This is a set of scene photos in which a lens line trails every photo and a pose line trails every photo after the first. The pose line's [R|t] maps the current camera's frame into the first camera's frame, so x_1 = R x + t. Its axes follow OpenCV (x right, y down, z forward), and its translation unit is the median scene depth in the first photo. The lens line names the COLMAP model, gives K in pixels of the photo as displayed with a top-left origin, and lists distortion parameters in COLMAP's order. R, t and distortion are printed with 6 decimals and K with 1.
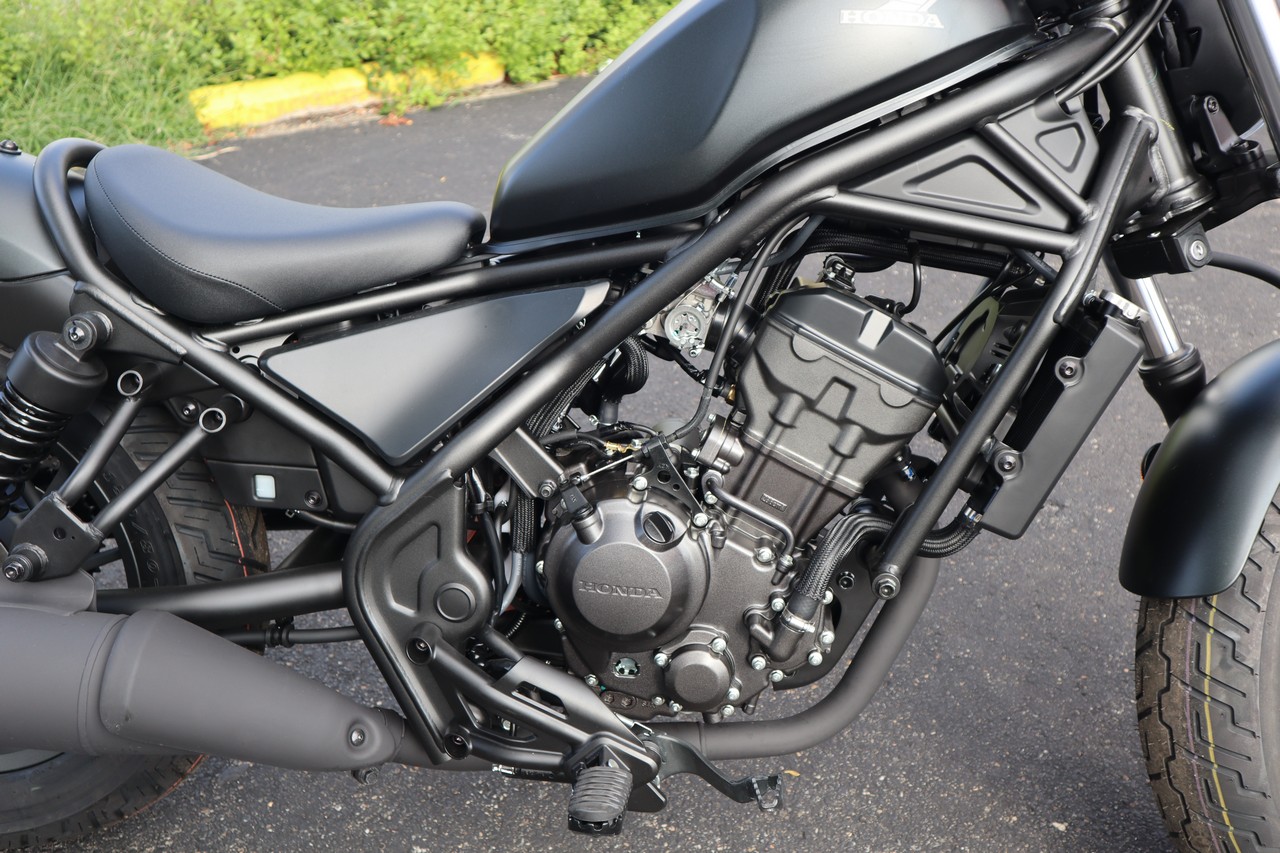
lens RADIAL K [[1218.3, 0, 639.9], [0, 1218.3, 419.7], [0, 0, 1]] dist [0.002569, 0.000000]
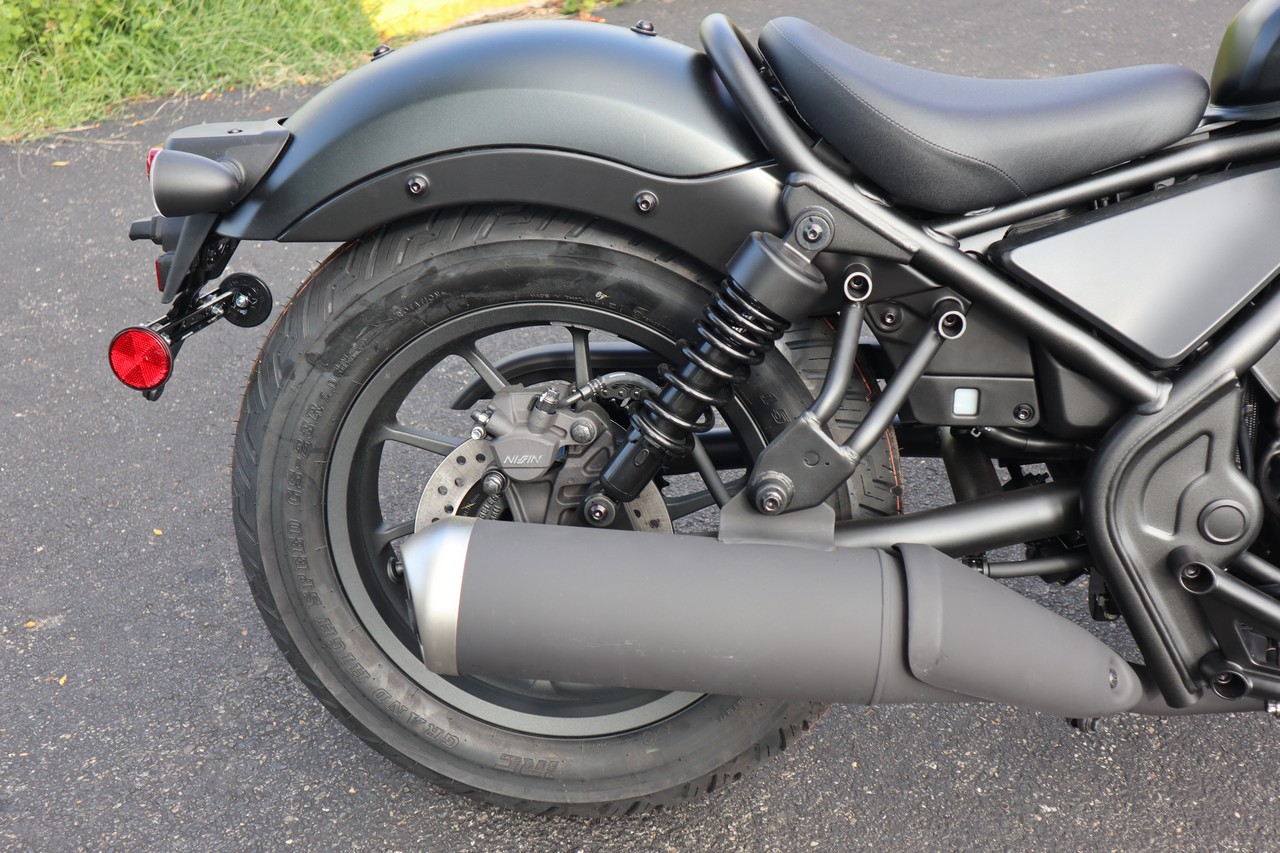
lens RADIAL K [[1360.3, 0, 640.5], [0, 1360.3, 432.4], [0, 0, 1]] dist [0.004302, 0.000000]
pose [[0.998386, -0.039086, -0.041214, -0.523353], [0.041198, 0.997812, 0.051703, 0.017120], [0.039103, -0.053317, 0.997812, 0.008921]]
